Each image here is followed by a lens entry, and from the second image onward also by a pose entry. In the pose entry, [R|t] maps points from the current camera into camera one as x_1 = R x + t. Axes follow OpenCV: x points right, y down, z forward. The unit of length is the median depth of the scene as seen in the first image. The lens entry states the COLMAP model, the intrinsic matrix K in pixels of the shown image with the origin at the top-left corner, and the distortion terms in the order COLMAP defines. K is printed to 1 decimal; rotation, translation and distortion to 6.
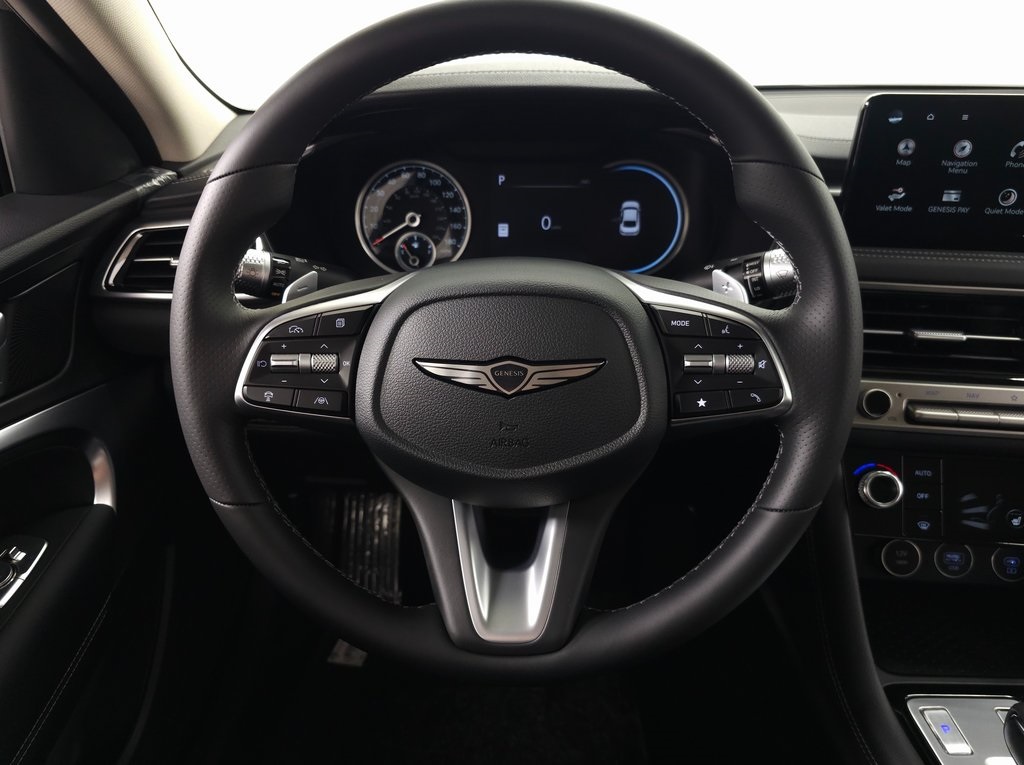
lens RADIAL K [[720.4, 0, 512.0], [0, 720.4, 382.5], [0, 0, 1]] dist [0.006880, -0.043351]
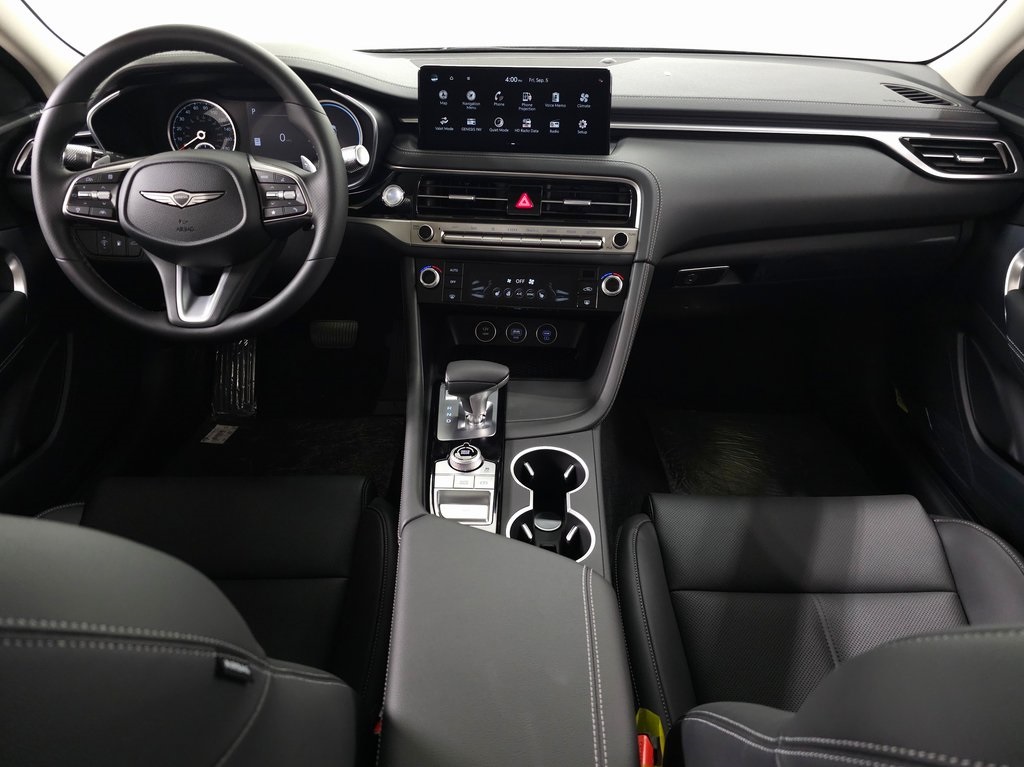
lens RADIAL K [[676.8, 0, 512.0], [0, 676.8, 383.5], [0, 0, 1]] dist [0.000114, -0.025369]
pose [[0.998600, -0.007031, 0.052427, 0.828586], [0.001641, 0.994768, 0.102150, 0.319657], [-0.052870, -0.101921, 0.993387, -1.108895]]
